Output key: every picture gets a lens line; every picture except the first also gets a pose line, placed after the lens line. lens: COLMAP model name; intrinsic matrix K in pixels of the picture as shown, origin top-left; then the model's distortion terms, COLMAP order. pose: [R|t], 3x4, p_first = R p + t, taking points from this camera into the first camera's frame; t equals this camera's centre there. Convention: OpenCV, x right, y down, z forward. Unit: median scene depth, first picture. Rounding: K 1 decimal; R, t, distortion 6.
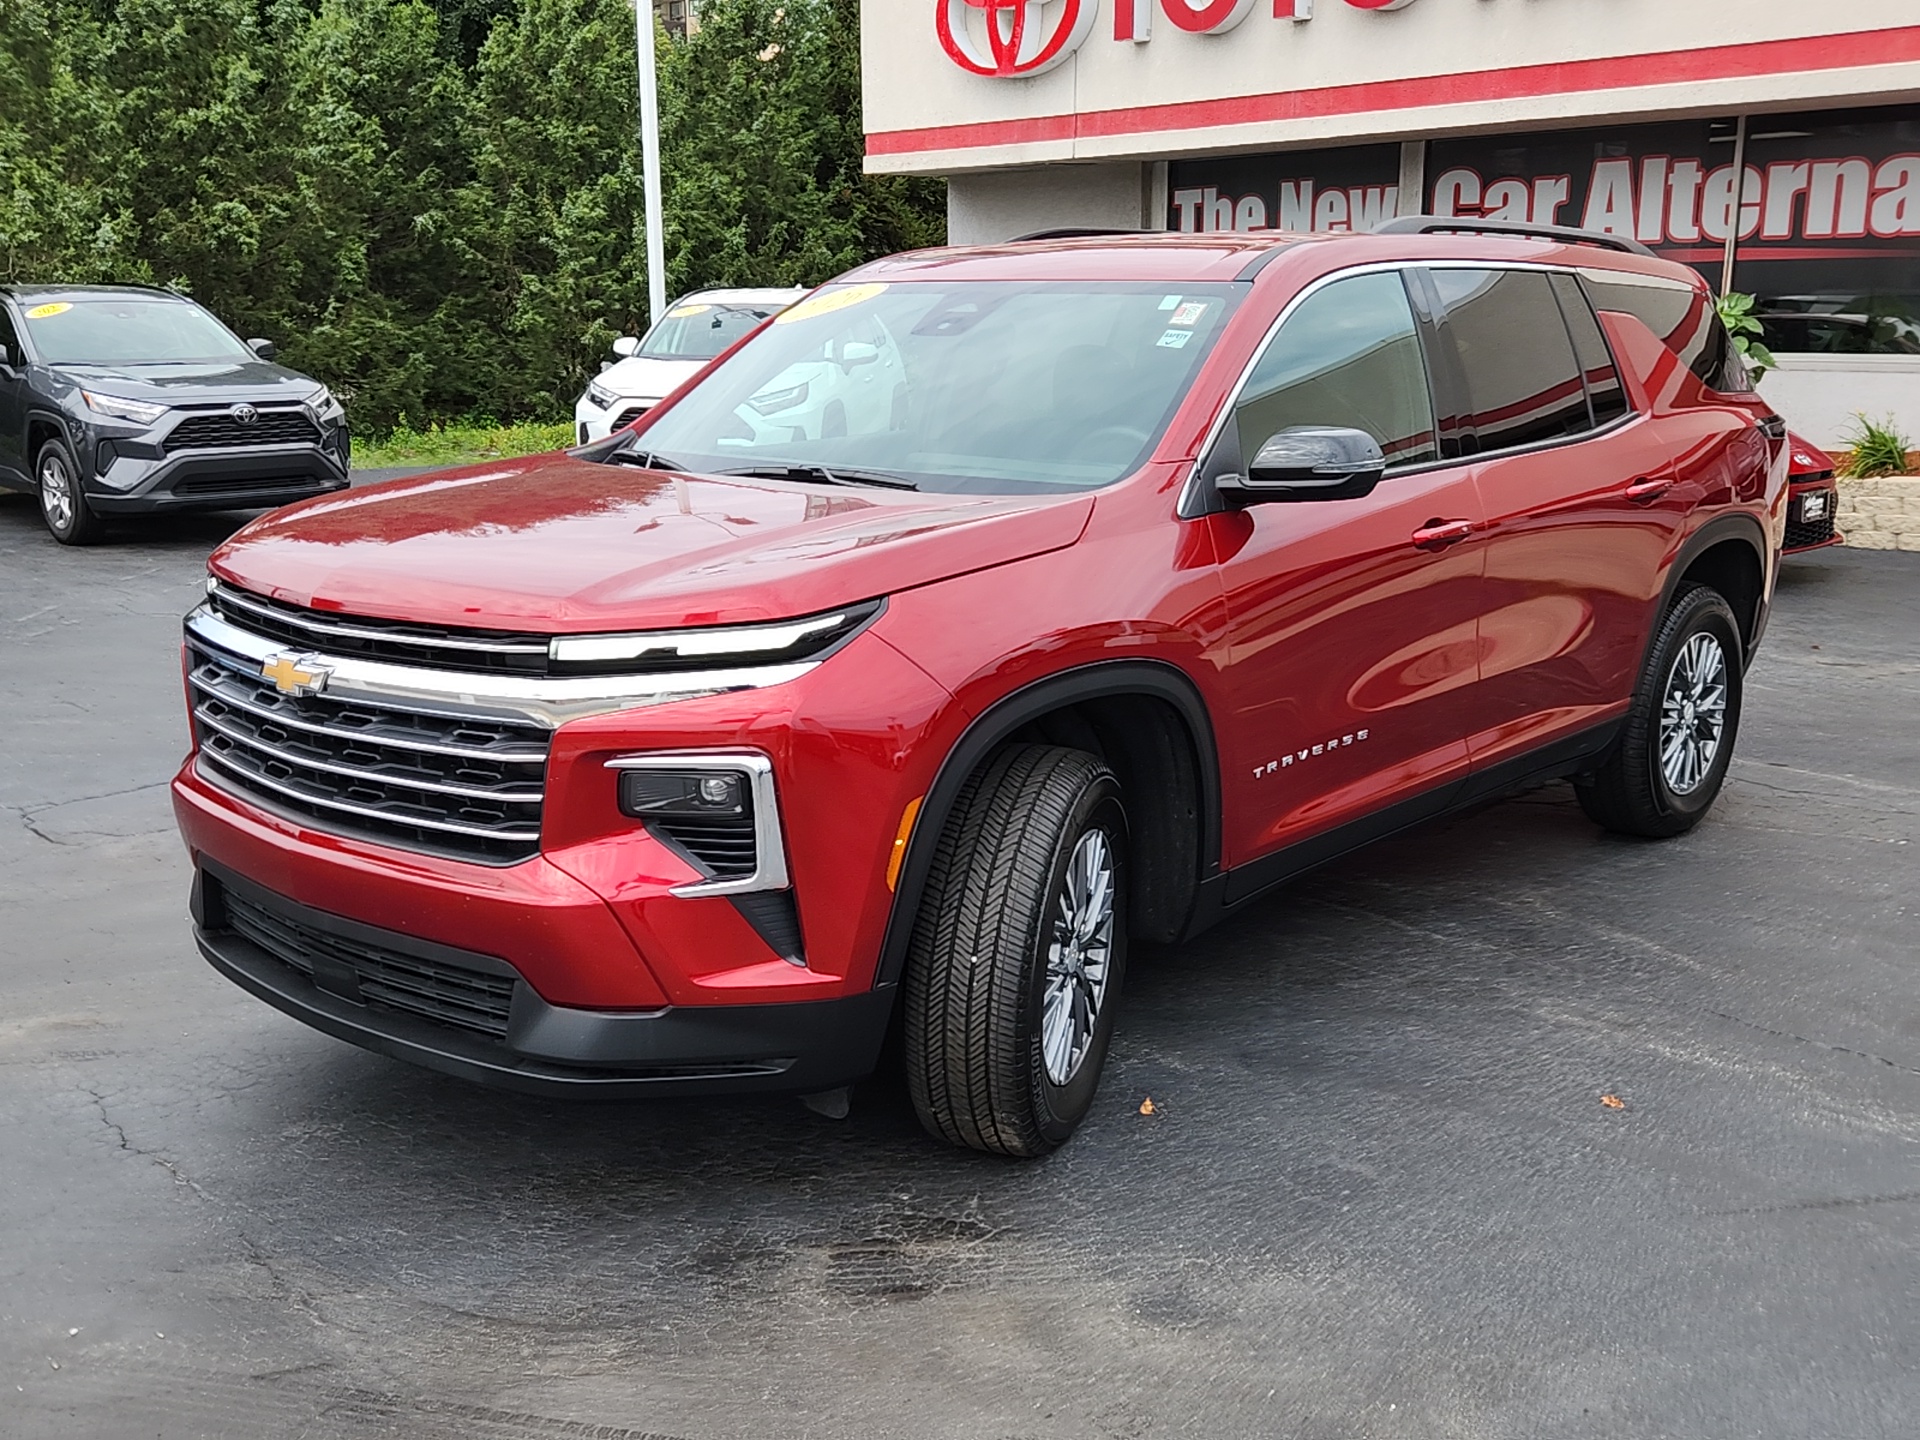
lens RADIAL K [[1809.7, 0, 962.7], [0, 1809.7, 686.9], [0, 0, 1]] dist [0.104923, -0.101145]
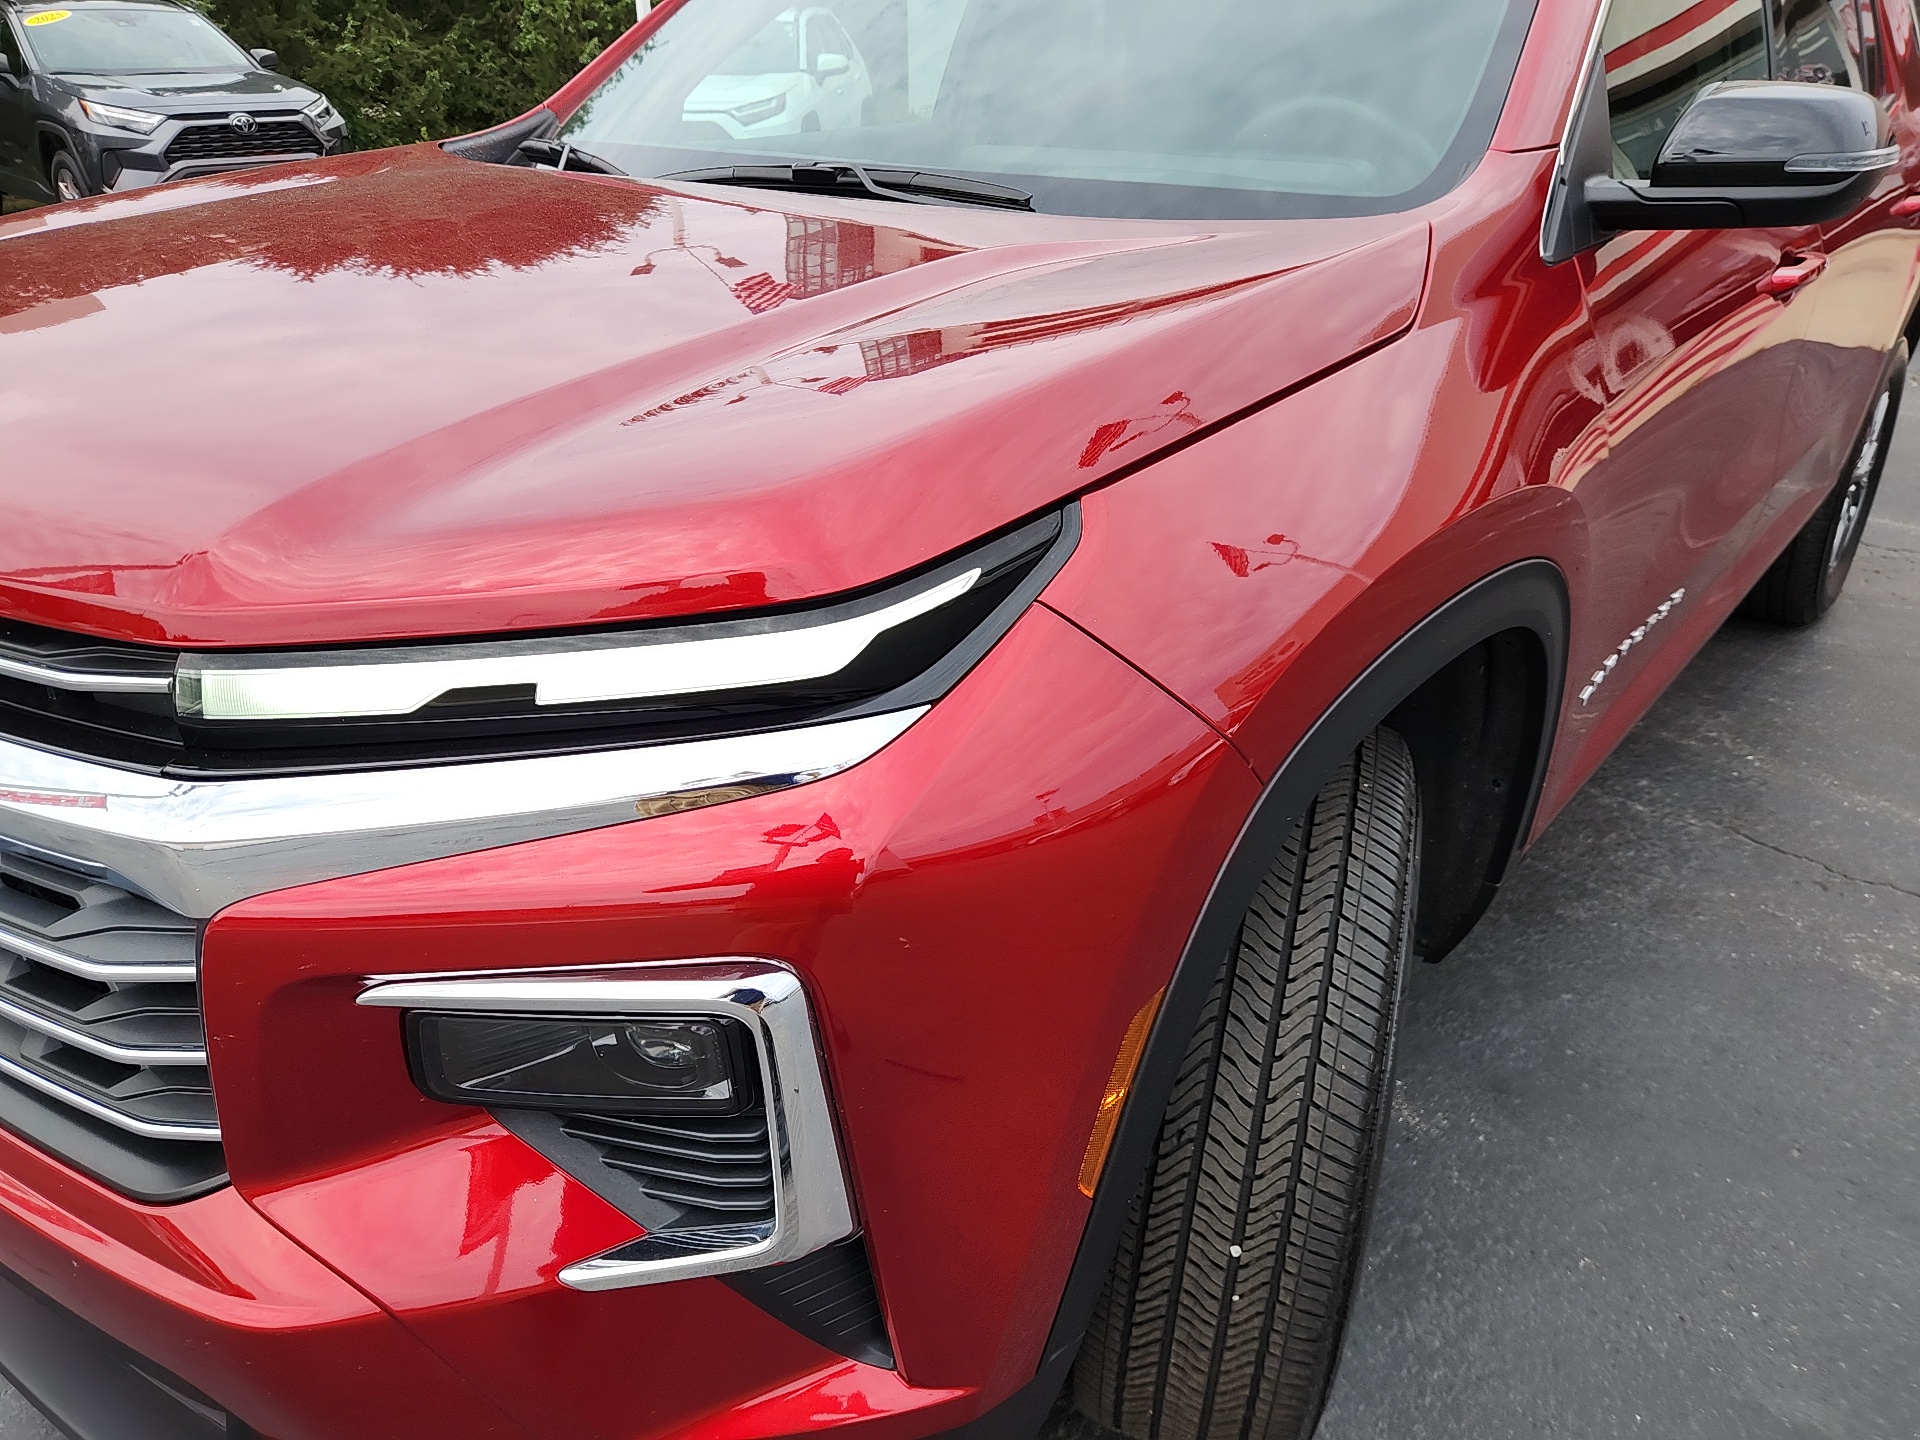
lens RADIAL K [[1409.6, 0, 960.0], [0, 1409.6, 720.0], [0, 0, 1]] dist [0.069619, -0.061856]
pose [[0.999526, -0.013436, 0.027713, -0.014077], [0.006391, 0.970724, 0.240112, -0.014341], [-0.030128, -0.239821, 0.970350, 0.126598]]
